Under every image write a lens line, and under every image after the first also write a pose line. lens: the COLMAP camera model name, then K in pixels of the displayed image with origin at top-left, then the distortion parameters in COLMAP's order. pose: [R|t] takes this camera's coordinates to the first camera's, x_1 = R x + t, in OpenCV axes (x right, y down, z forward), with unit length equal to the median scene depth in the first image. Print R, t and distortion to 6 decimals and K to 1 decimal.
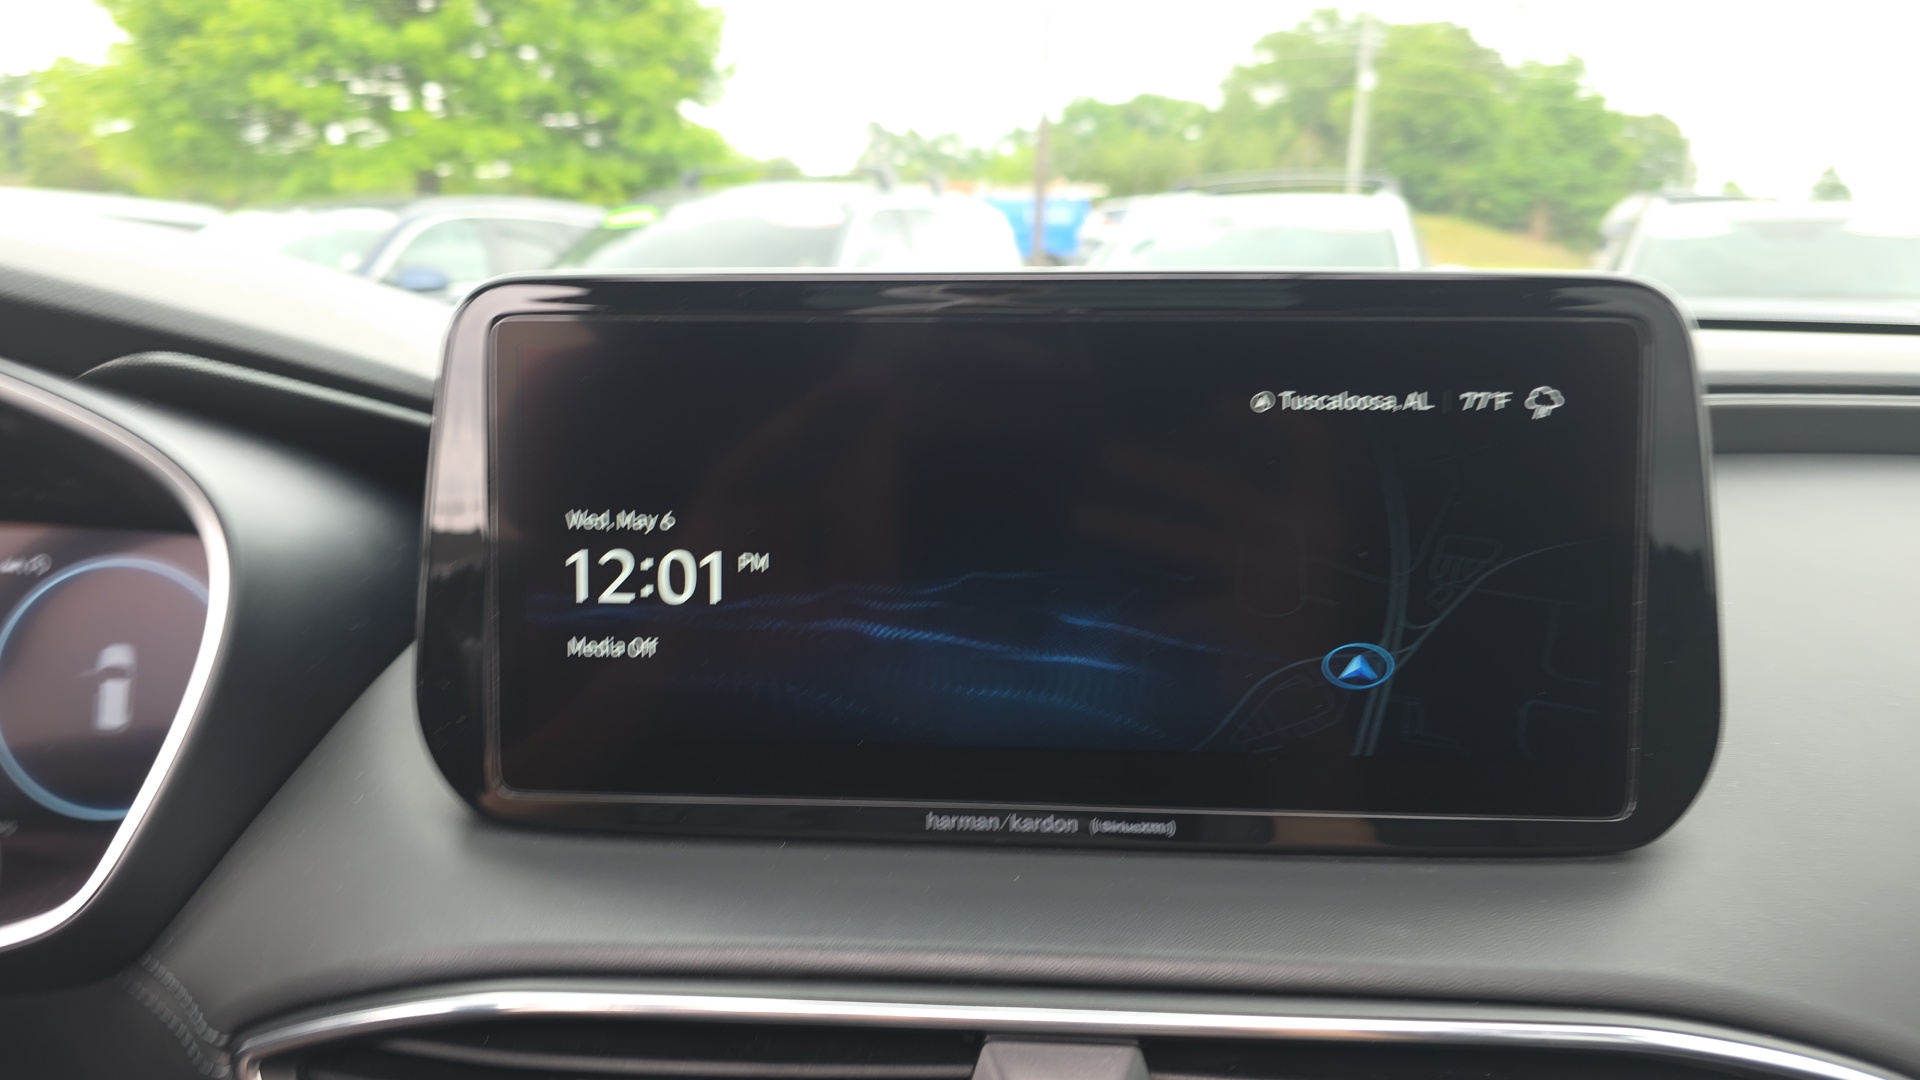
lens RADIAL K [[1304.1, 0, 928.9], [0, 1304.1, 530.5], [0, 0, 1]] dist [0.054096, -0.057988]
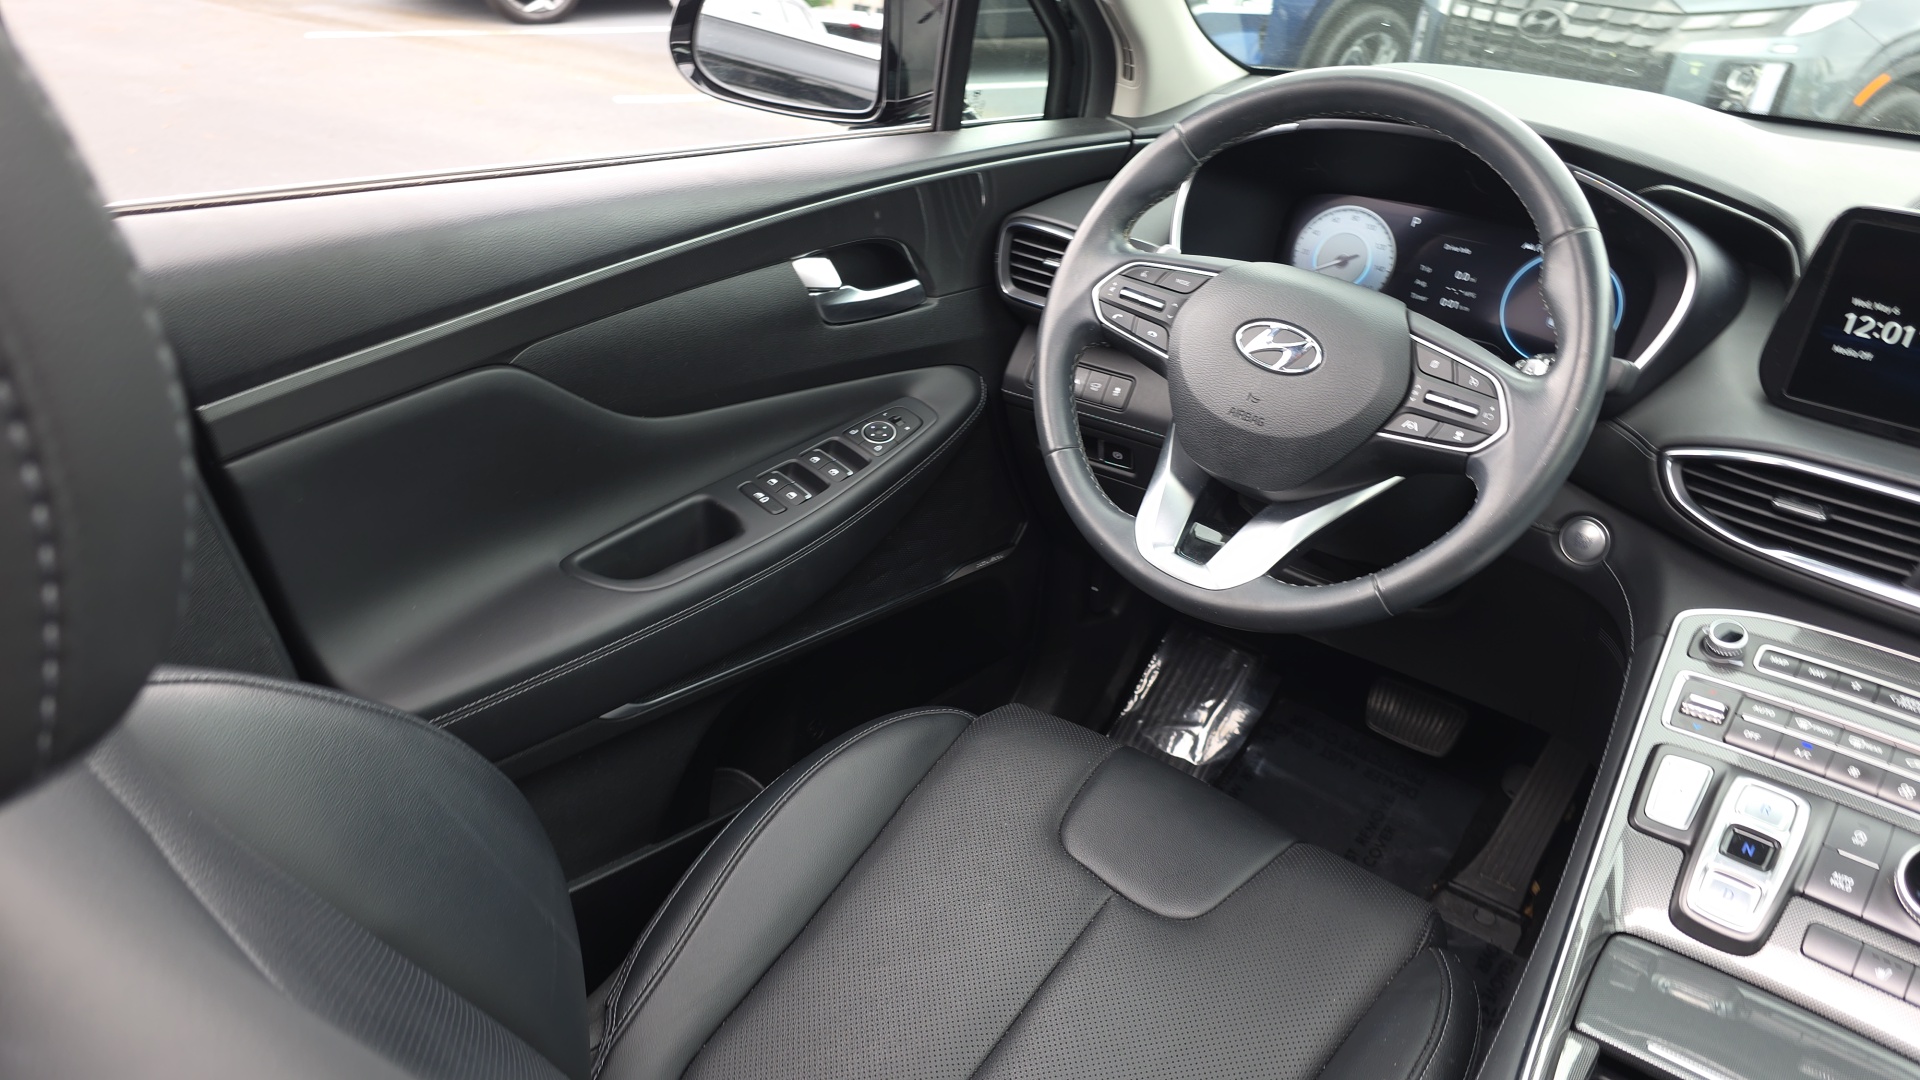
lens RADIAL K [[1304.1, 0, 945.3], [0, 1304.1, 554.5], [0, 0, 1]] dist [0.054096, -0.057988]
pose [[0.768863, 0.334824, -0.544741, -0.060637], [-0.161549, 0.926019, 0.341161, -0.149437], [0.618669, -0.174304, 0.766072, -2.286091]]
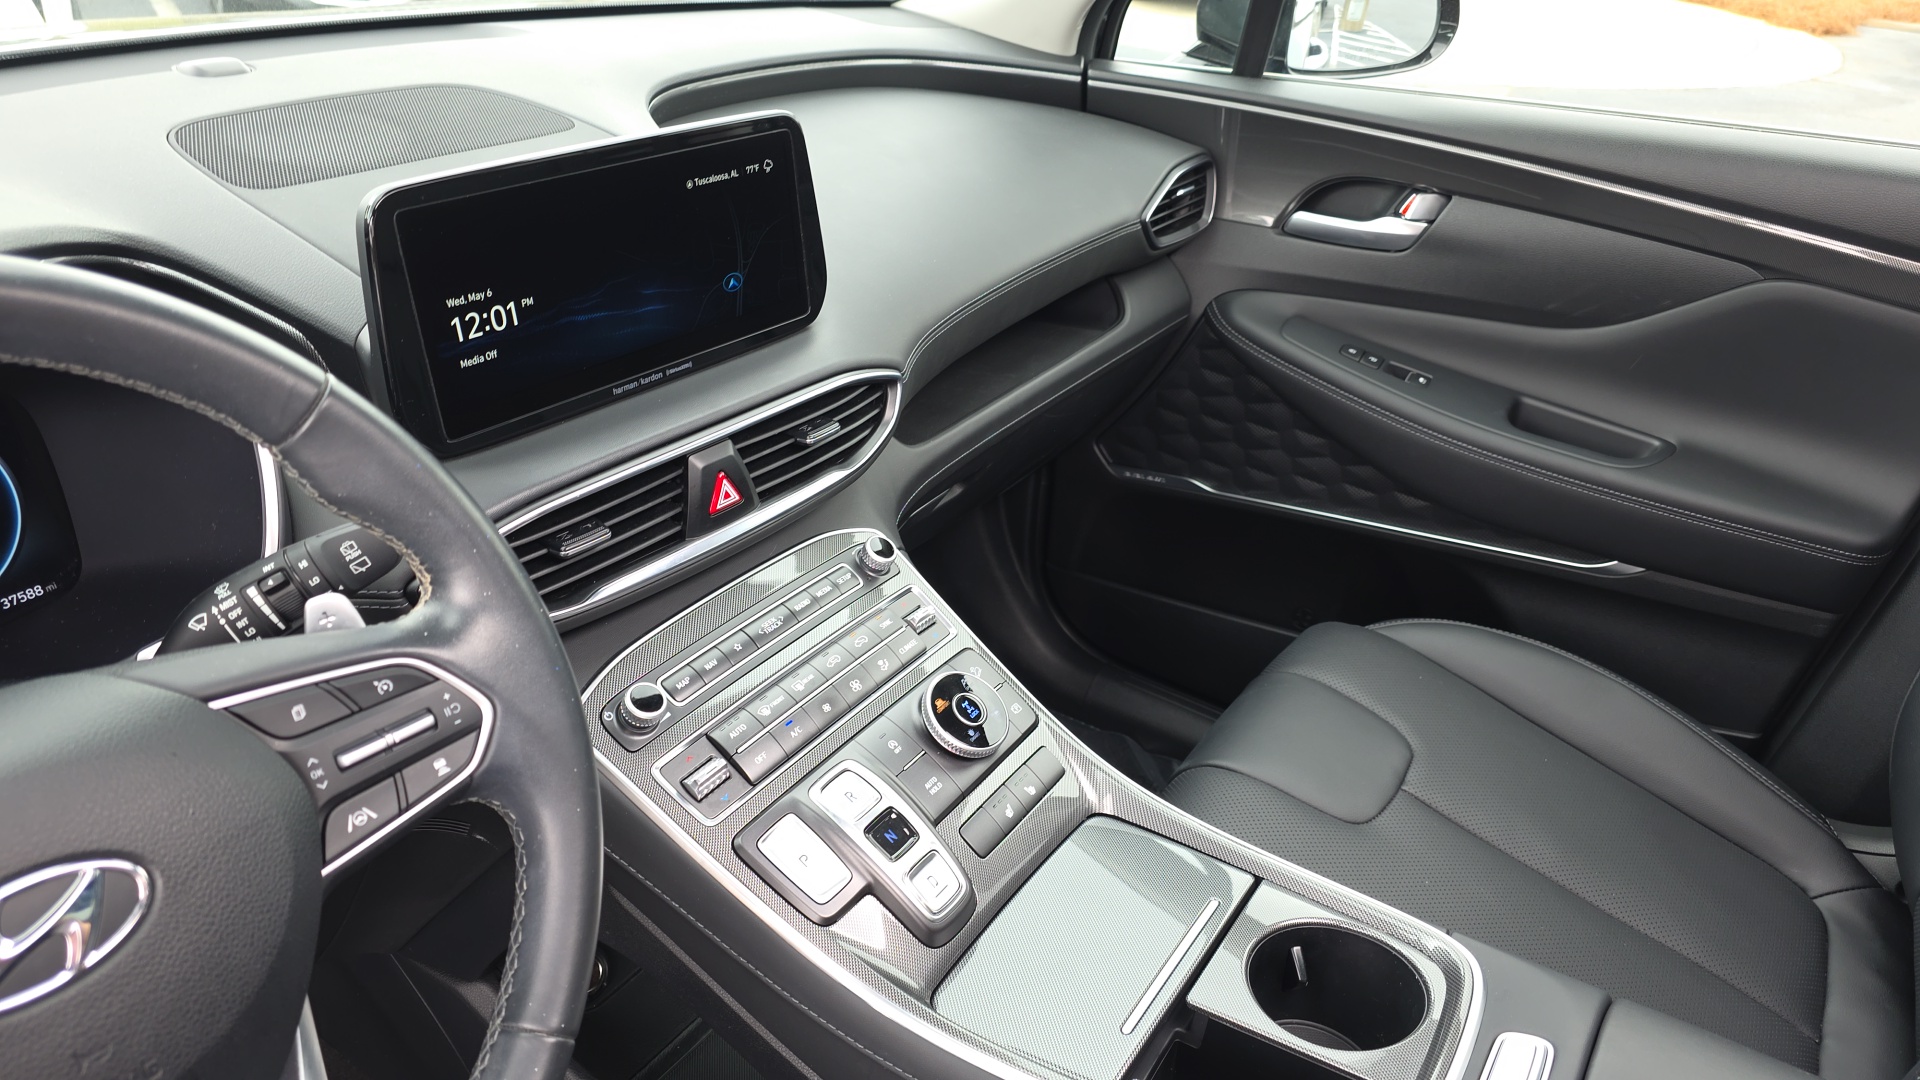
lens RADIAL K [[1304.1, 0, 973.3], [0, 1304.1, 533.1], [0, 0, 1]] dist [0.054096, -0.057988]
pose [[0.556095, -0.384842, 0.736651, -1.470108], [0.093793, 0.909734, 0.404459, -0.436763], [-0.825810, -0.155825, 0.541994, -0.846719]]
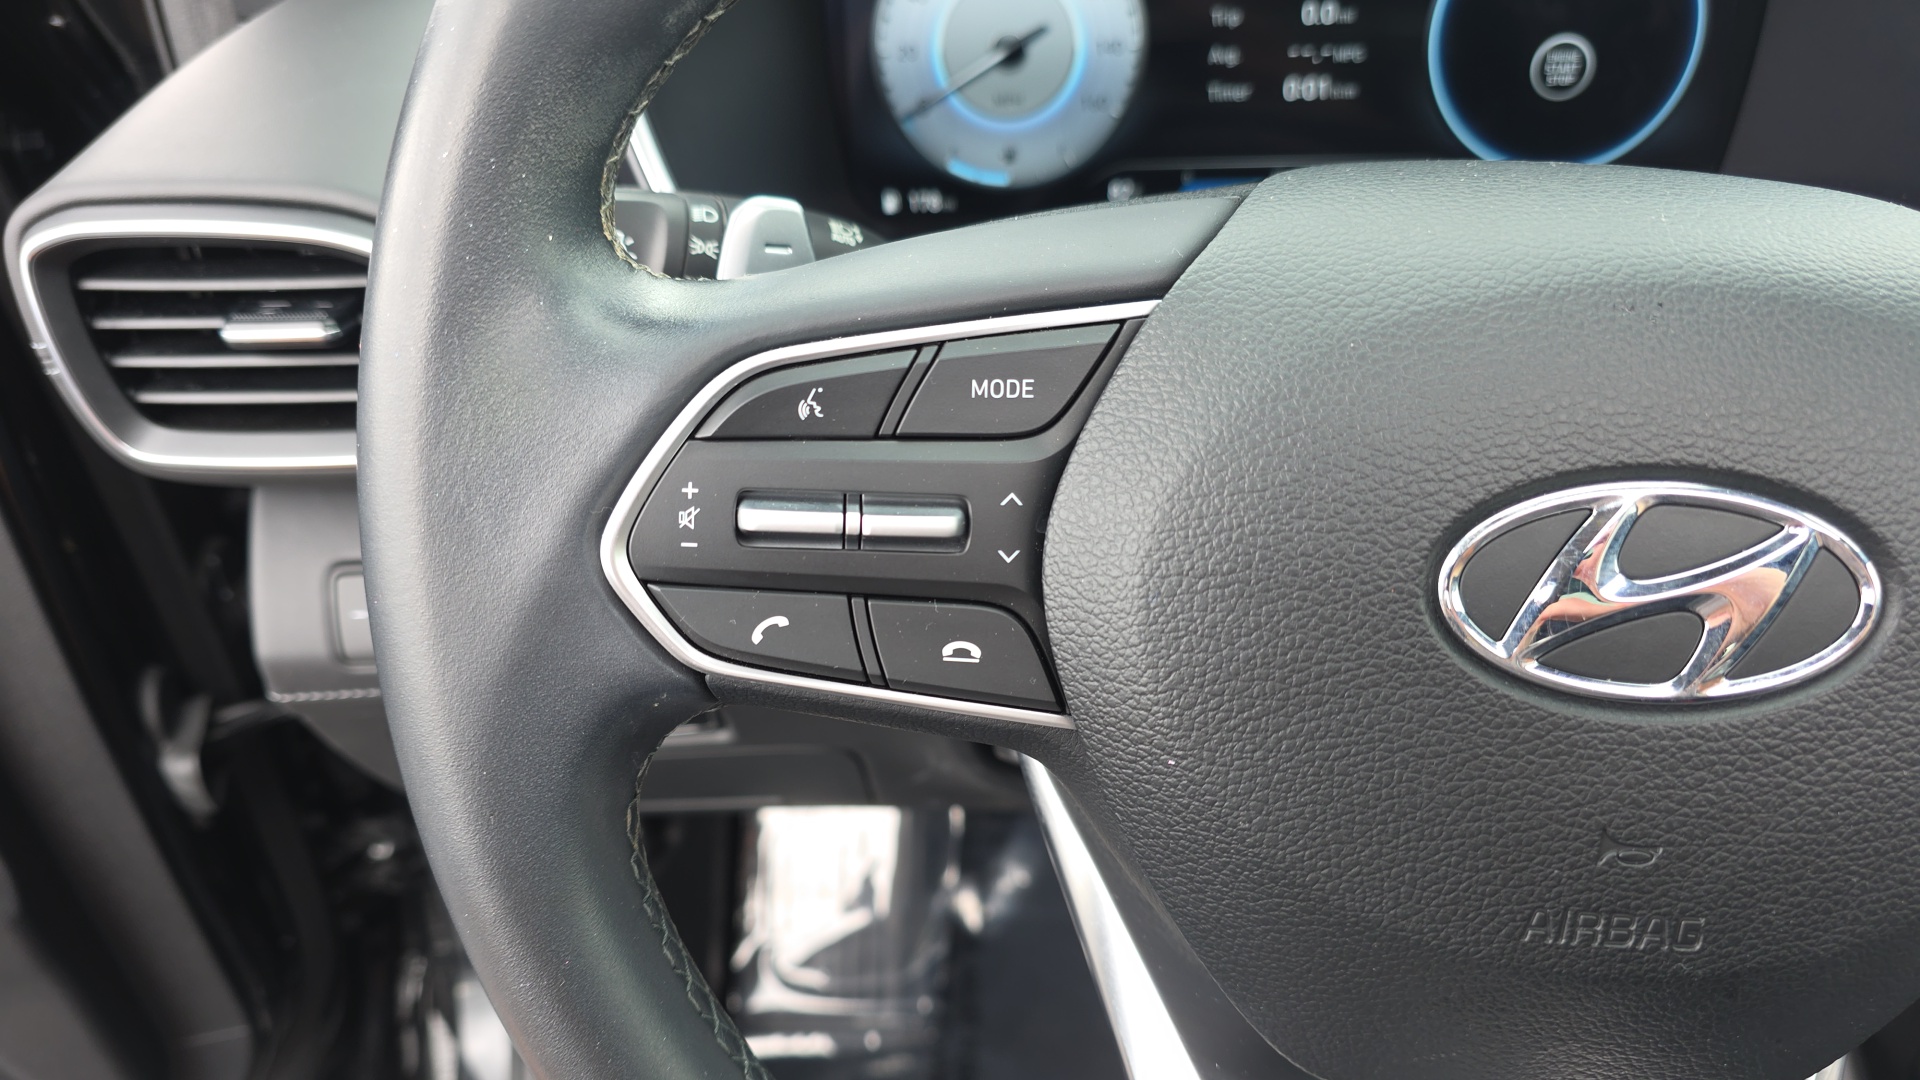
lens RADIAL K [[1304.1, 0, 934.4], [0, 1304.1, 596.3], [0, 0, 1]] dist [0.054096, -0.057988]
pose [[0.997351, 0.001036, -0.072739, -1.497085], [0.034582, 0.872934, 0.486612, -0.013855], [0.064000, -0.487838, 0.870585, -0.115357]]
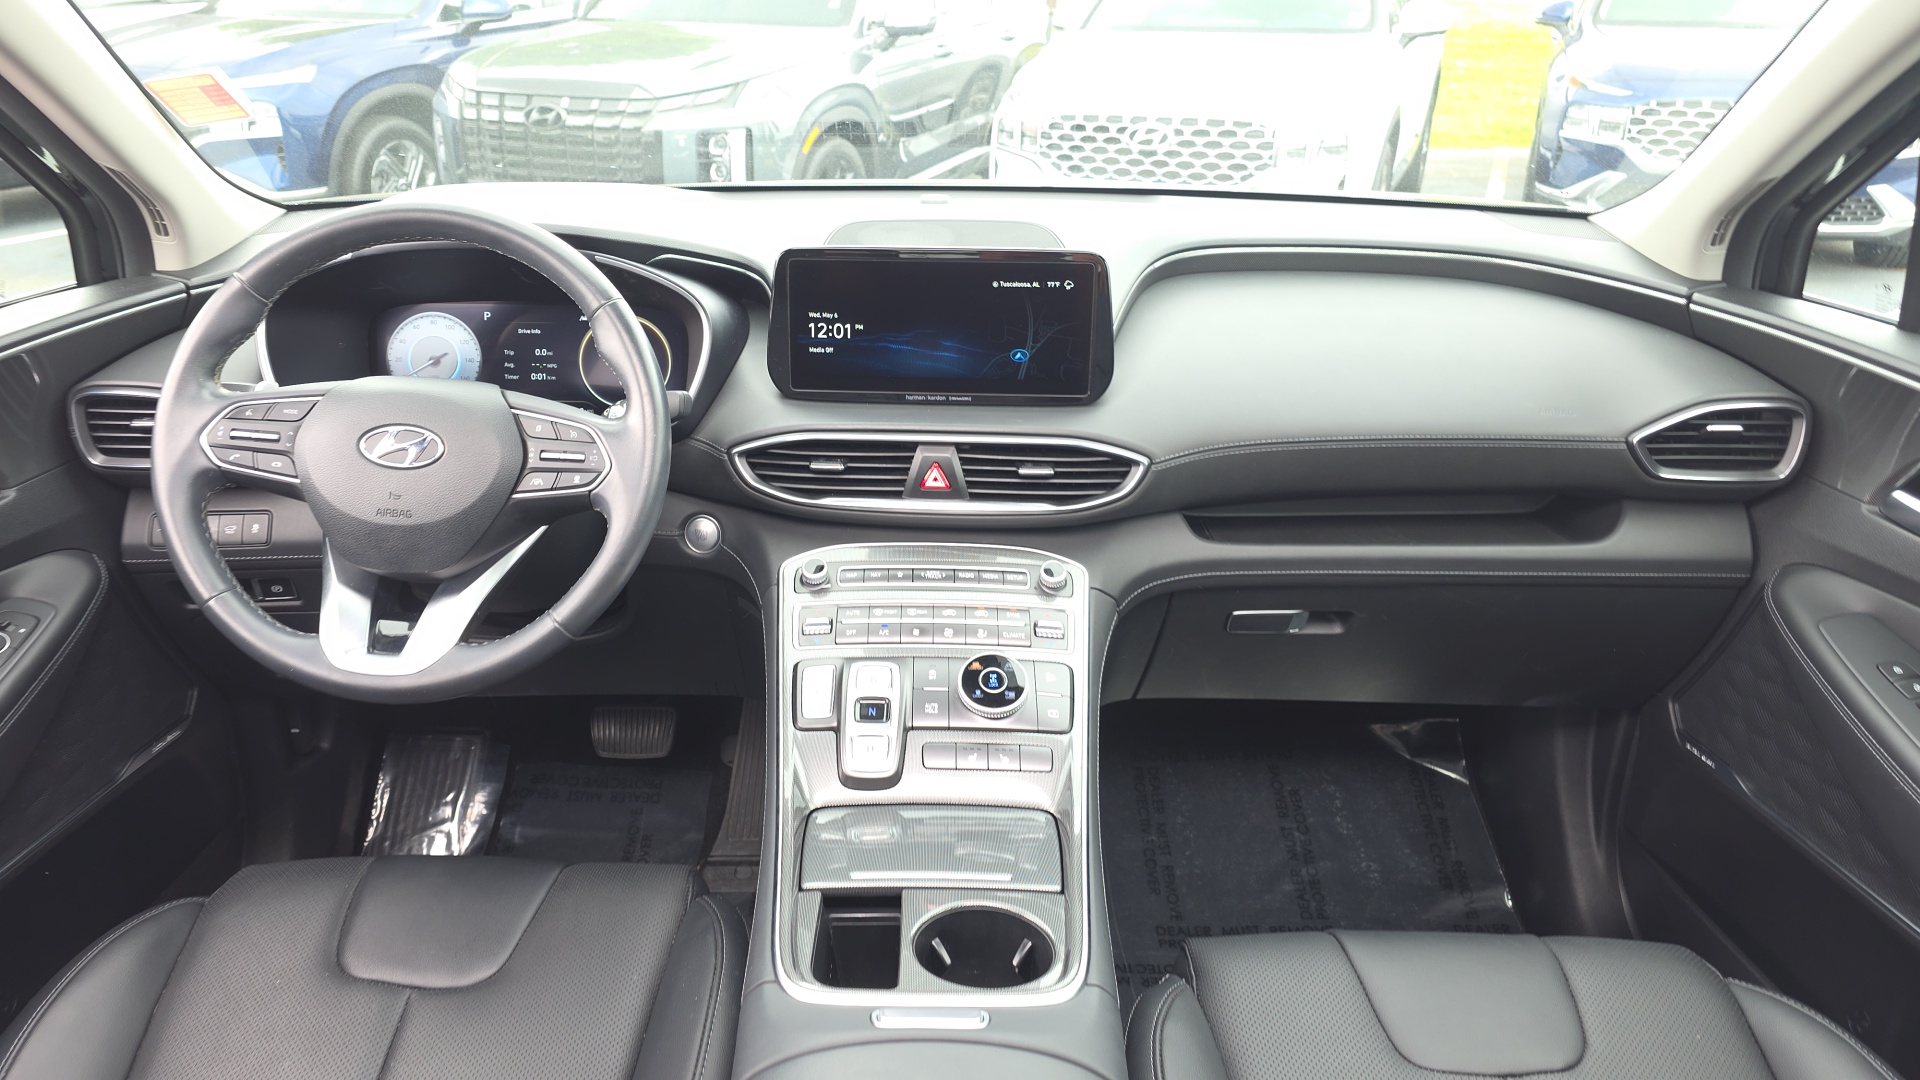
lens RADIAL K [[1304.1, 0, 923.4], [0, 1304.1, 498.1], [0, 0, 1]] dist [0.054096, -0.057988]
pose [[0.999775, 0.008308, -0.019513, 0.123540], [-0.004433, 0.981610, 0.190847, -0.204819], [0.020739, -0.190718, 0.981426, -2.708134]]
